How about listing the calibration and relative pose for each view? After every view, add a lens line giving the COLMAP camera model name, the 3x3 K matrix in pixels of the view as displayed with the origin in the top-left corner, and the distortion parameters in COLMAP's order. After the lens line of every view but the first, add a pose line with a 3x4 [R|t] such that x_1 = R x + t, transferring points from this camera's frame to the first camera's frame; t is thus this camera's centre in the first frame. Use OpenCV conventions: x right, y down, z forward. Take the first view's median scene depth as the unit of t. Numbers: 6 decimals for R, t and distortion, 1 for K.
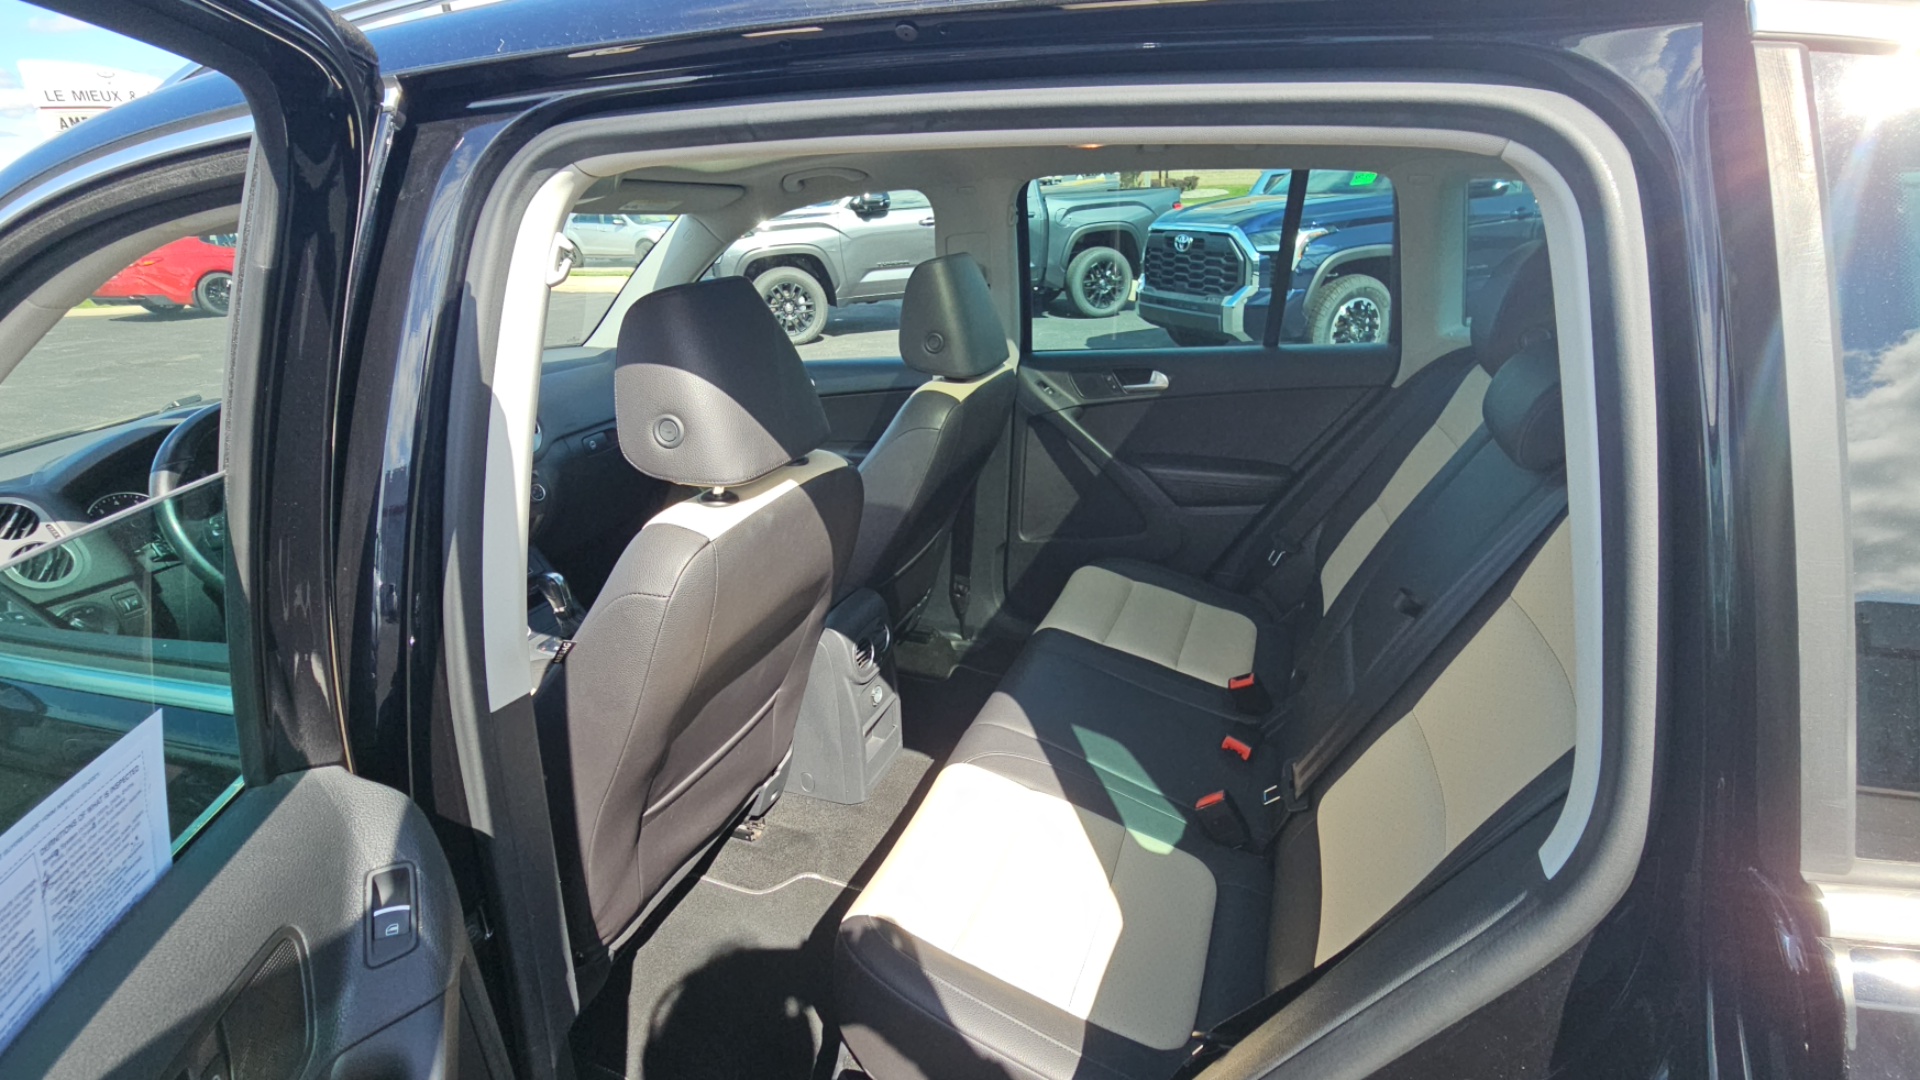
lens RADIAL K [[831.9, 0, 980.6], [0, 831.9, 540.7], [0, 0, 1]] dist [0.009090, -0.007516]
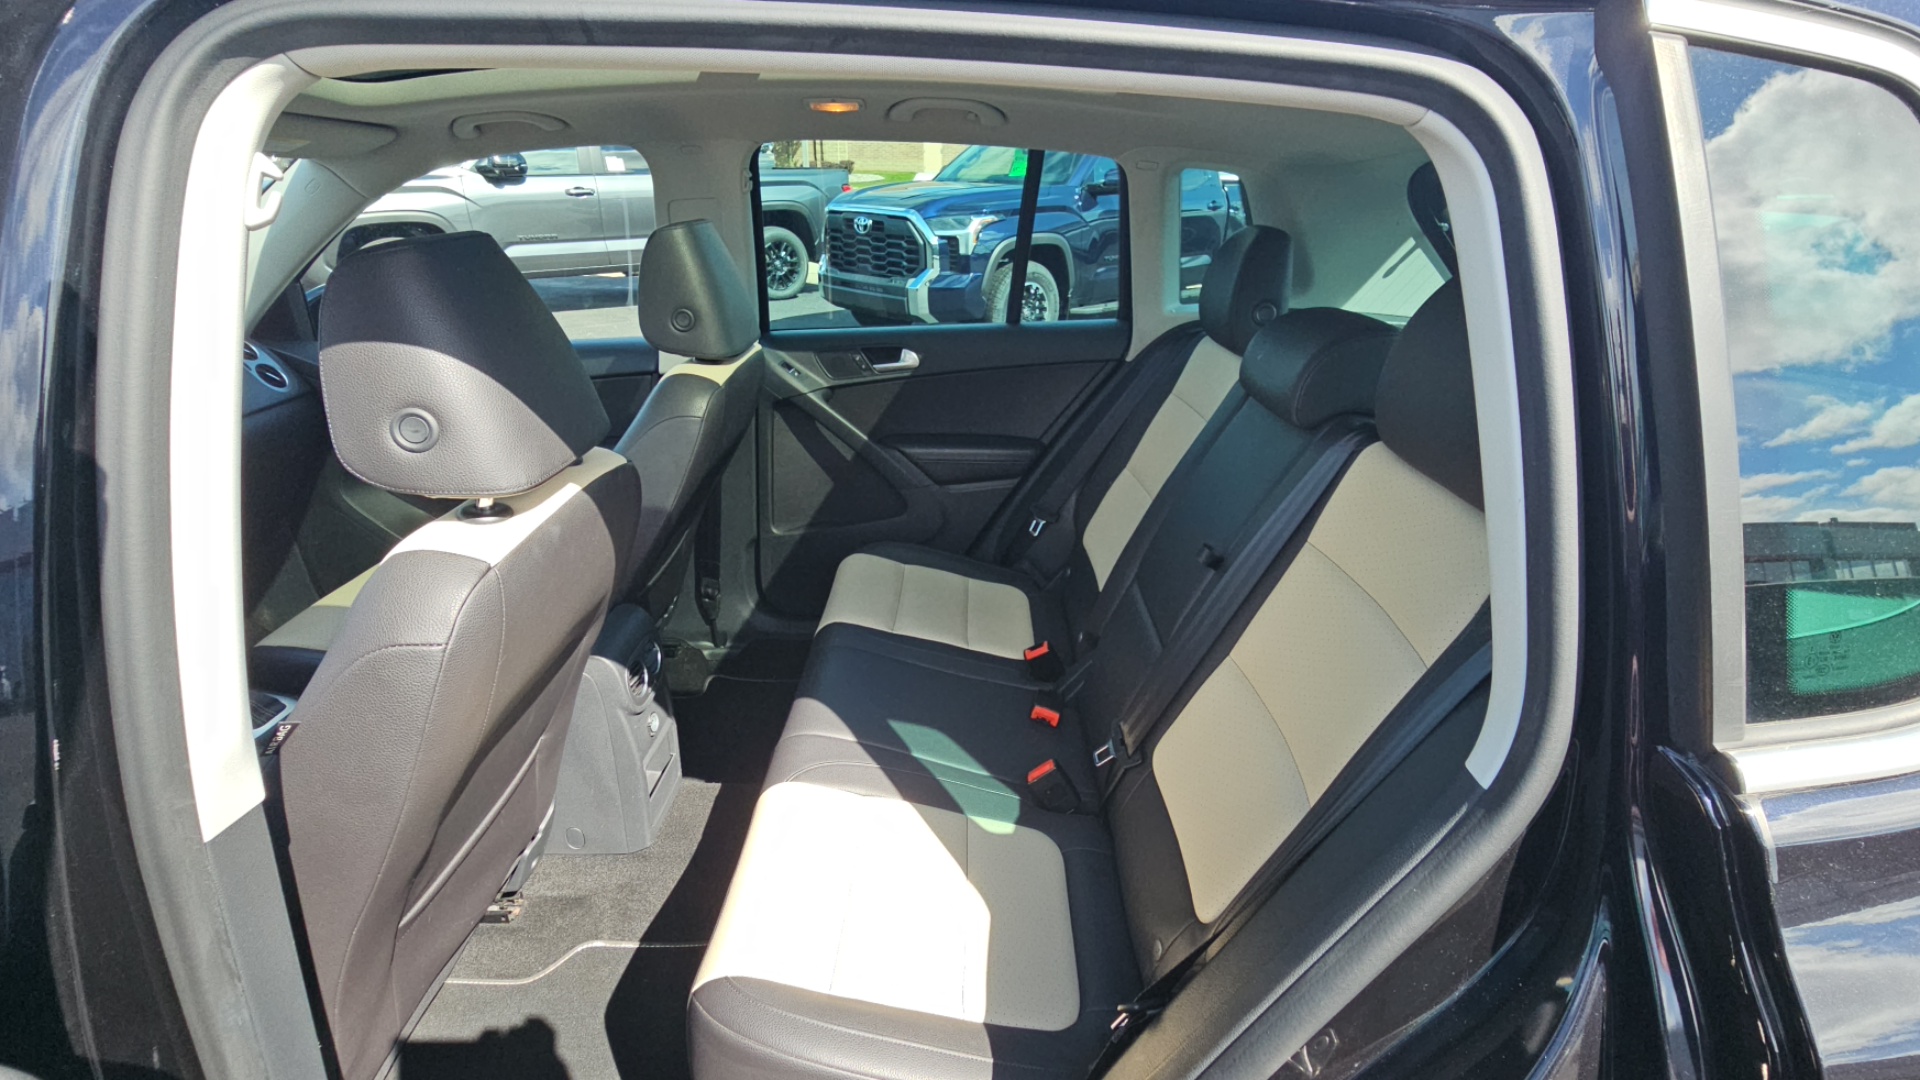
lens RADIAL K [[836.7, 0, 963.5], [0, 836.7, 540.5], [0, 0, 1]] dist [-0.000606, -0.000214]
pose [[0.935515, -0.093077, 0.340805, -0.100039], [0.087314, 0.995659, 0.032245, -0.006342], [-0.342327, -0.000409, 0.939581, 0.060033]]
